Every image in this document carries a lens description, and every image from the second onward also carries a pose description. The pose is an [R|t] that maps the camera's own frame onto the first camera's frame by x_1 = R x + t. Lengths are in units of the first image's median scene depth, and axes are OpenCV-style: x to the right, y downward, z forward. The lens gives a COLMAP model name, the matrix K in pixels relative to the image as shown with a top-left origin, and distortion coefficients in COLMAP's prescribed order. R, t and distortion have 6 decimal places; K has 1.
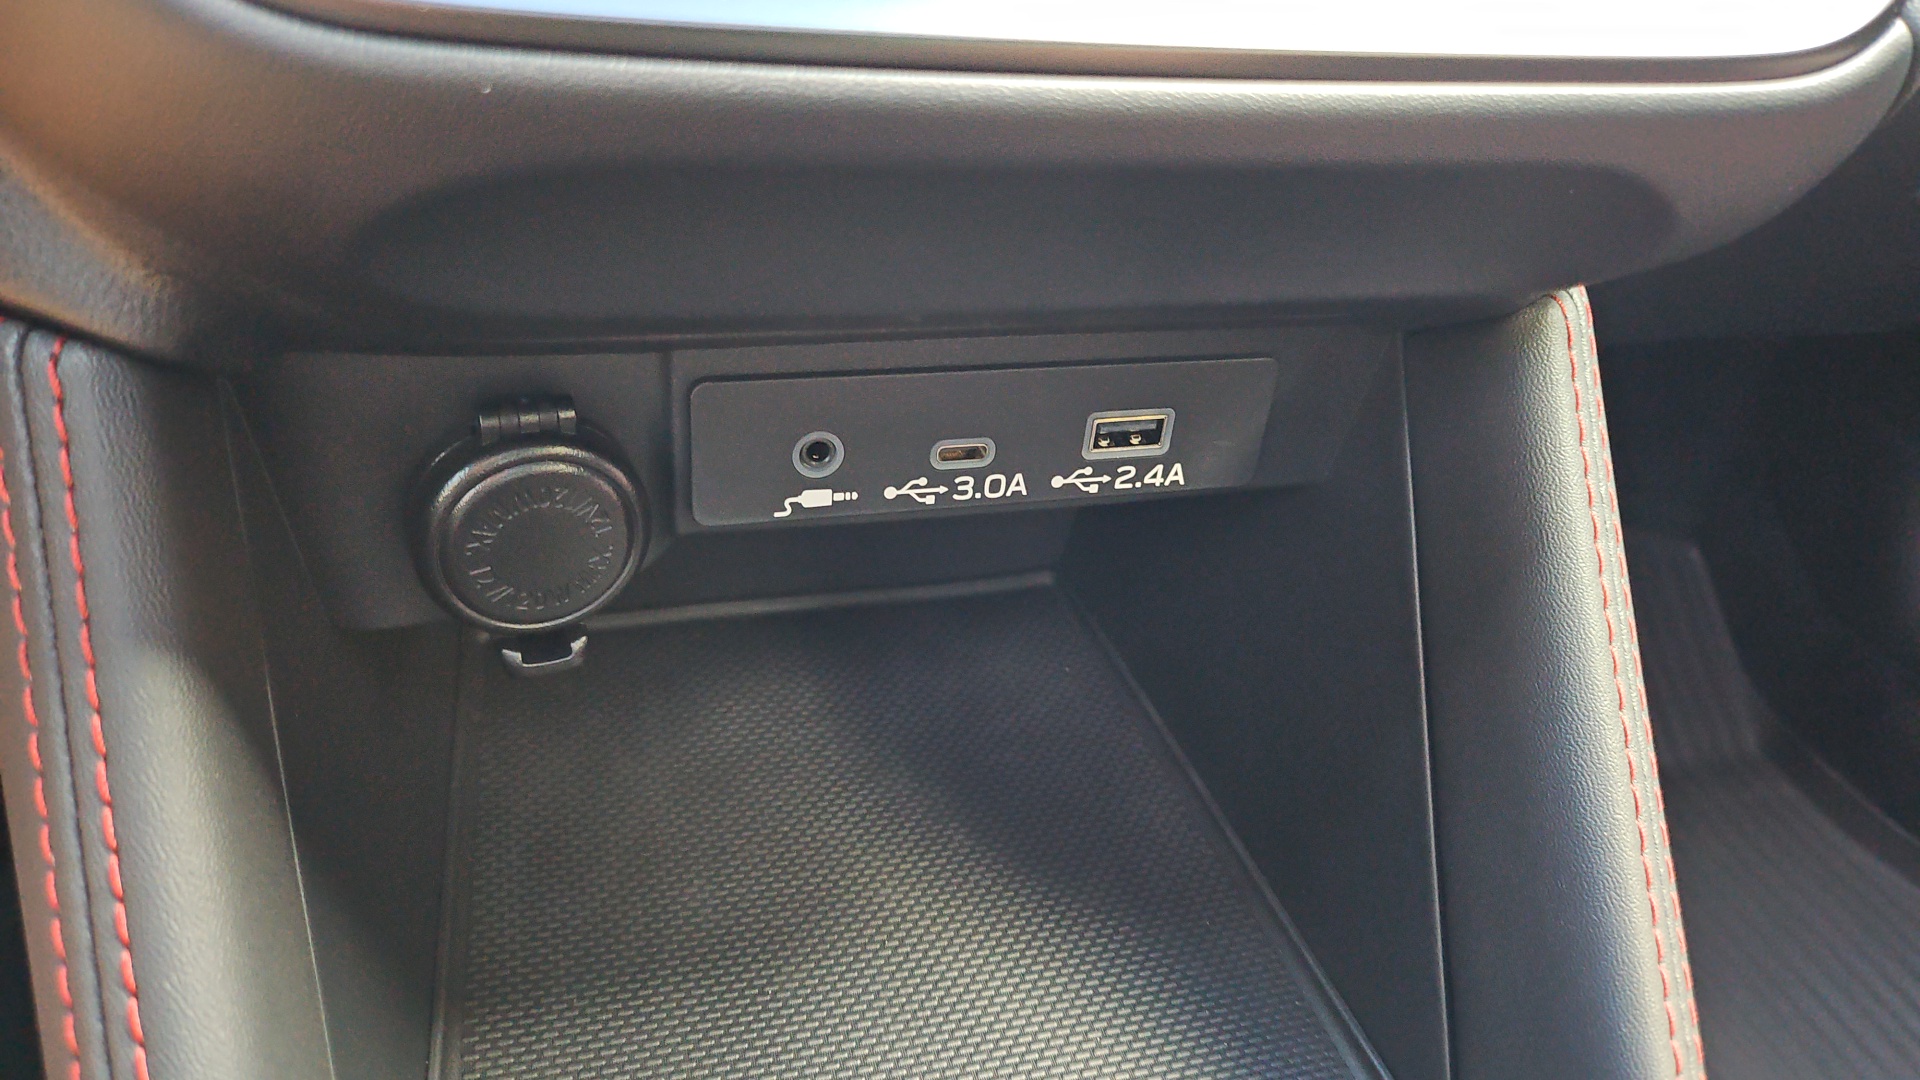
lens RADIAL K [[1423.1, 0, 968.6], [0, 1423.1, 537.2], [0, 0, 1]] dist [0.015869, -0.028936]
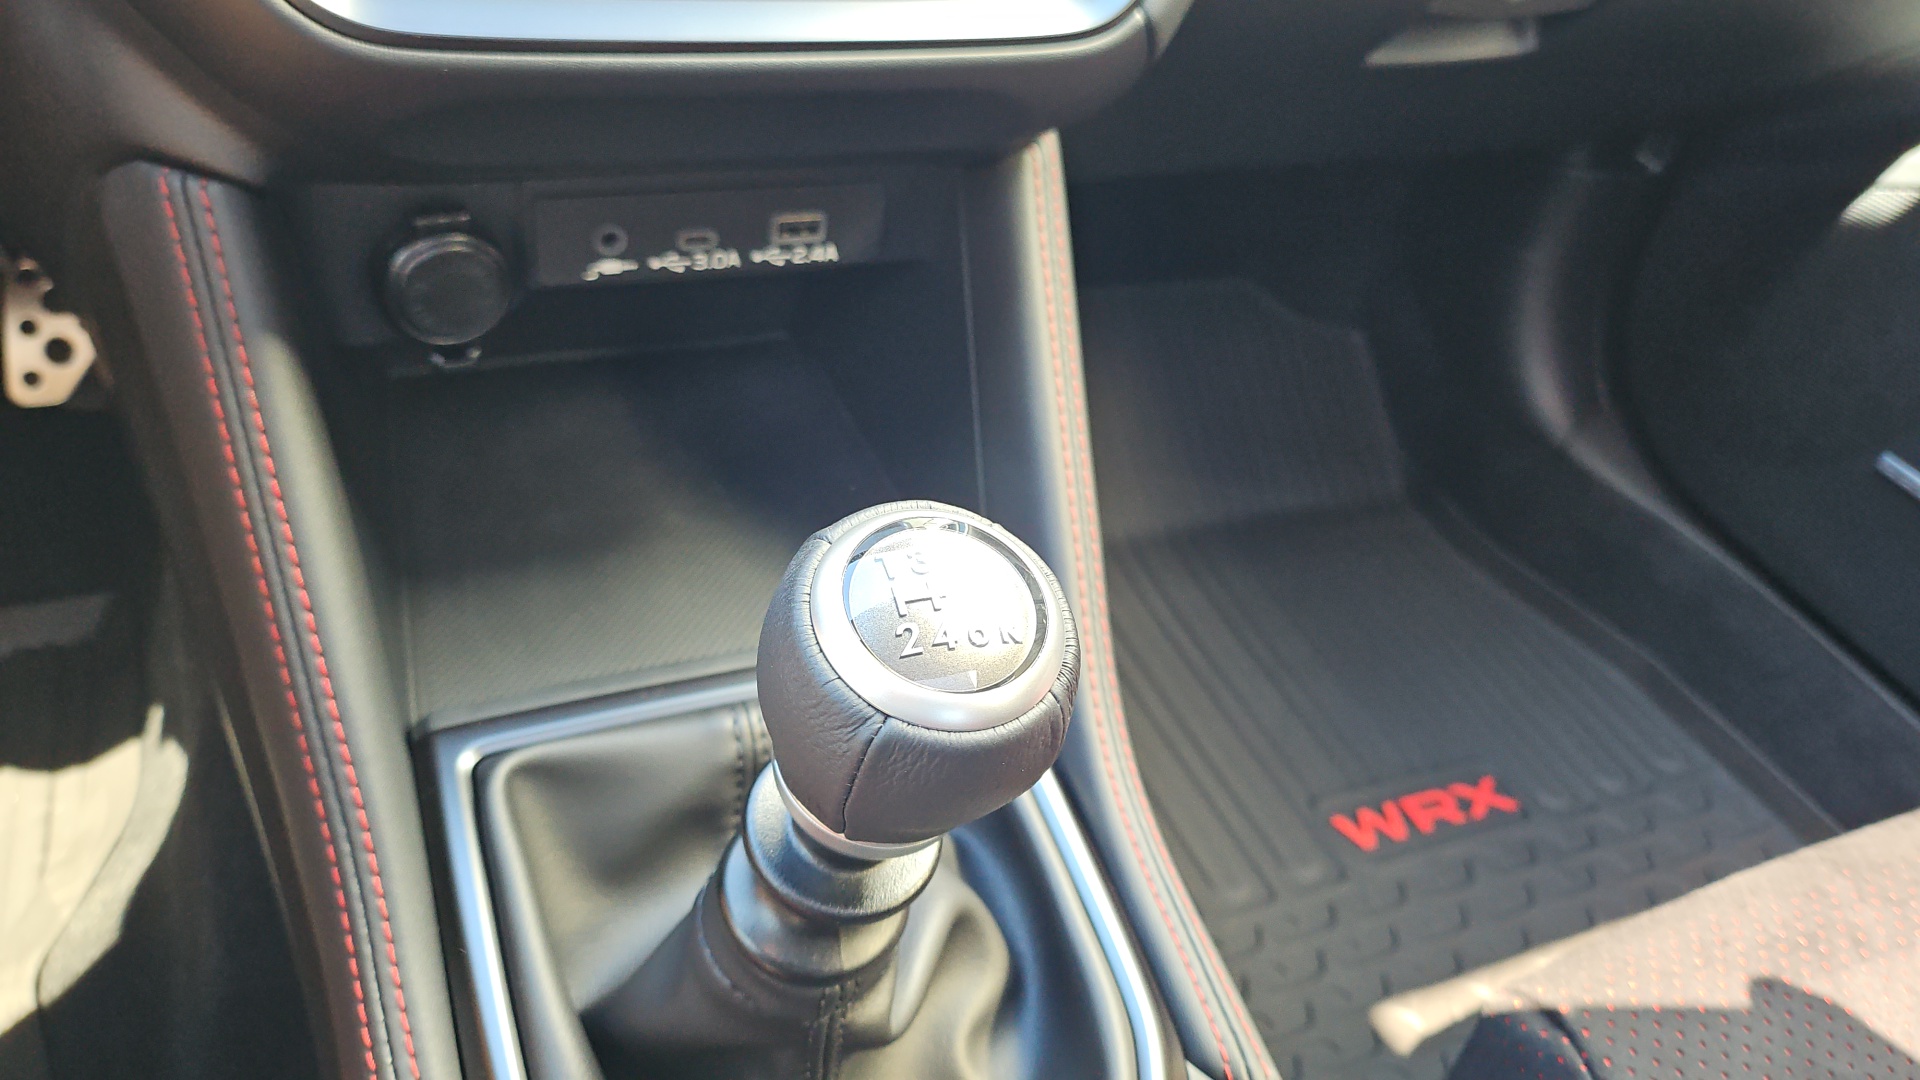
lens RADIAL K [[1423.1, 0, 968.6], [0, 1423.1, 537.2], [0, 0, 1]] dist [0.015869, -0.028936]
pose [[0.992194, -0.036008, 0.119392, 0.107515], [0.020663, 0.991642, 0.127354, 0.088488], [-0.122980, -0.123893, 0.984645, -0.802943]]
